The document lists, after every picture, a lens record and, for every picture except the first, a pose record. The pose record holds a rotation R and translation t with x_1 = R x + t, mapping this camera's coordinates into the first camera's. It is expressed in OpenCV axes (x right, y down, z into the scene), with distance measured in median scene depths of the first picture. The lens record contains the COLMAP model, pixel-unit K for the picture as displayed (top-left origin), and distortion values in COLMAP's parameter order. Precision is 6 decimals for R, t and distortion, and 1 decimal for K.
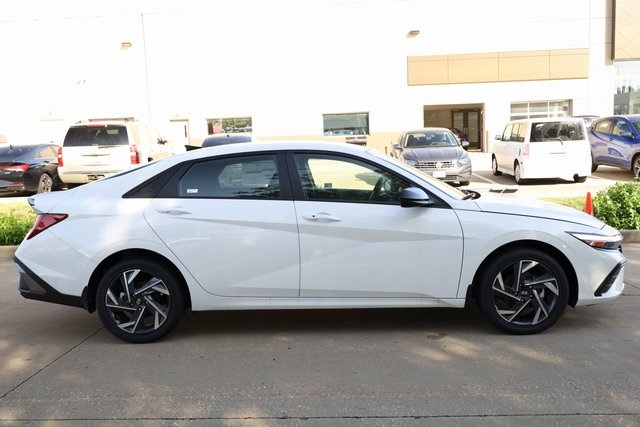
lens RADIAL K [[614.9, 0, 320.0], [0, 614.9, 213.5], [0, 0, 1]] dist [-0.002667, 0.002120]
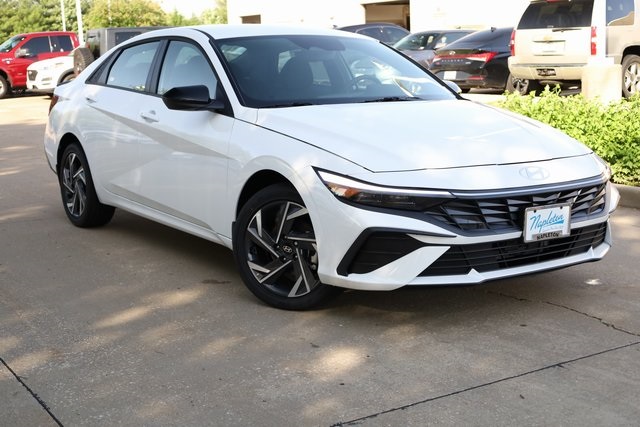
lens RADIAL K [[914.6, 0, 320.0], [0, 914.6, 213.5], [0, 0, 1]] dist [0.000627, 0.025274]
pose [[0.581202, 0.160122, -0.797851, 1.168515], [-0.086156, 0.987047, 0.135331, -0.052051], [0.809186, -0.009915, 0.587469, 0.429564]]
